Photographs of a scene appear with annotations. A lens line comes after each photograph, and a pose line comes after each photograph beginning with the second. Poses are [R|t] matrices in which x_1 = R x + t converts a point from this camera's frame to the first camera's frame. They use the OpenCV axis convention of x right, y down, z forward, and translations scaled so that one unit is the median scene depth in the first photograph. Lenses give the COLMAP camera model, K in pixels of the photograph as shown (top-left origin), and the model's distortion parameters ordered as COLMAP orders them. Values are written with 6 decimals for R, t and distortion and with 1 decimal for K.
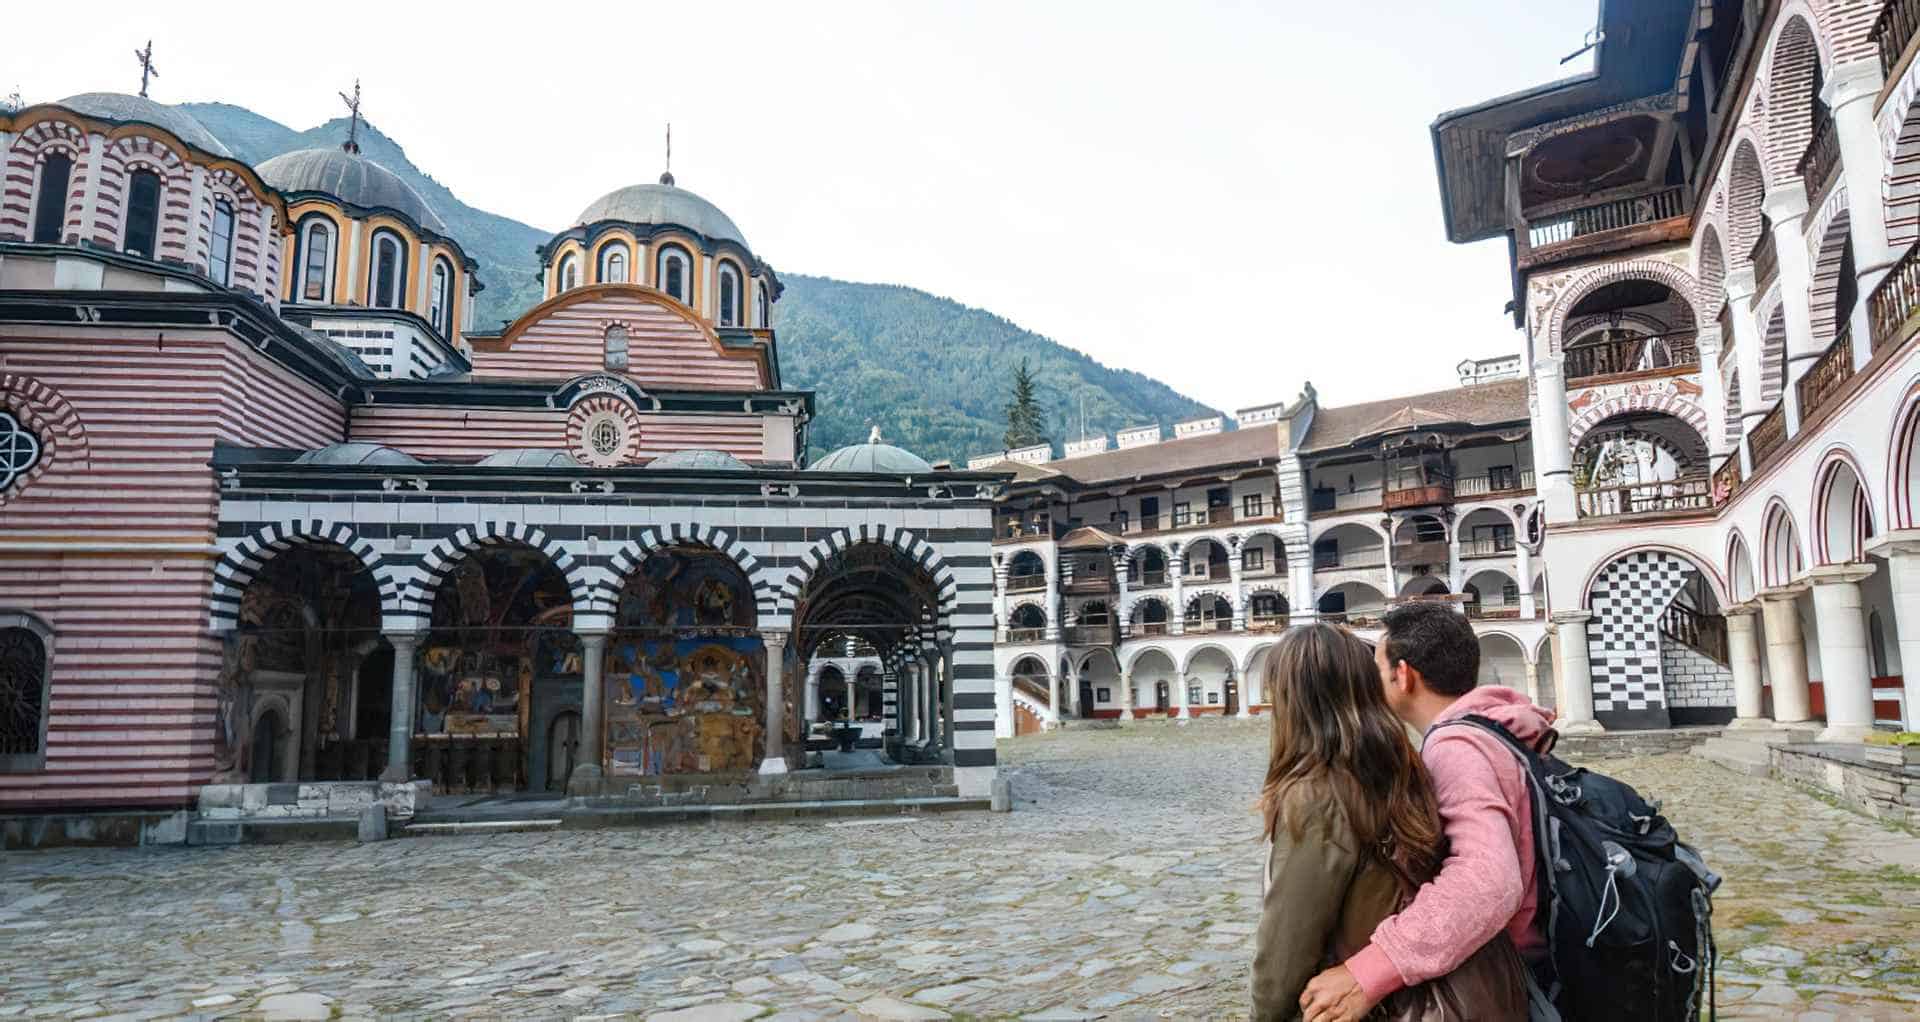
lens RADIAL K [[943.8, 0, 1003.0], [0, 943.8, 602.6], [0, 0, 1]] dist [-0.021500, -0.004810]
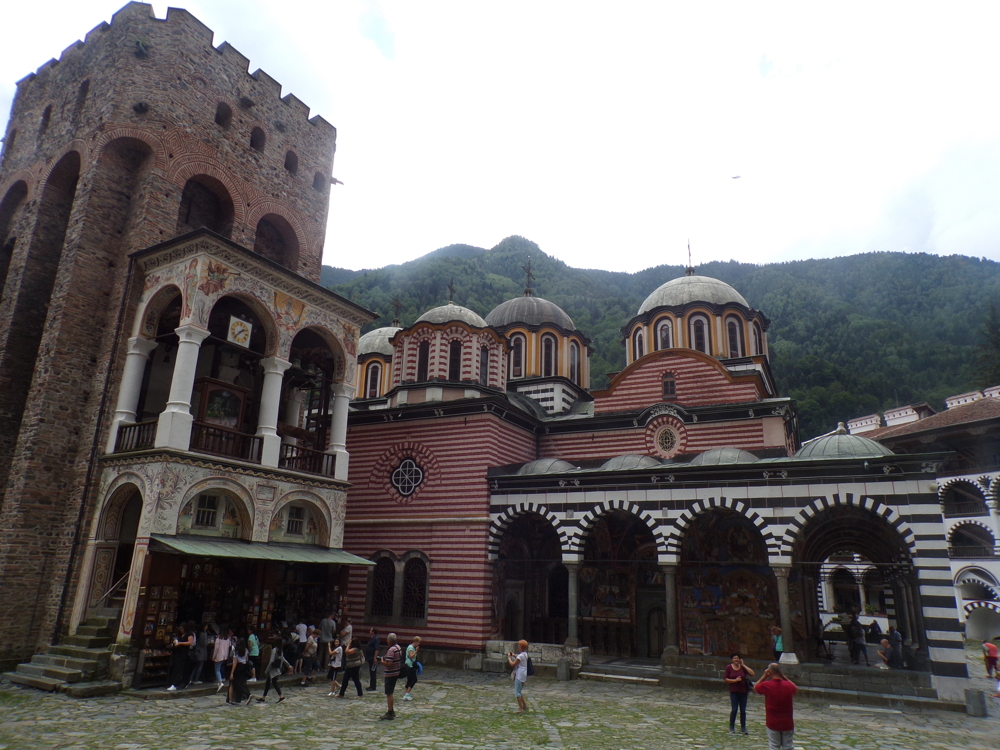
lens RADIAL K [[676.3, 0, 493.5], [0, 676.3, 387.8], [0, 0, 1]] dist [-0.003969, 0.007930]
pose [[0.793633, -0.129331, -0.594492, 0.081662], [0.022894, 0.982801, -0.183244, -0.065468], [0.607966, 0.131818, 0.782944, -0.195637]]
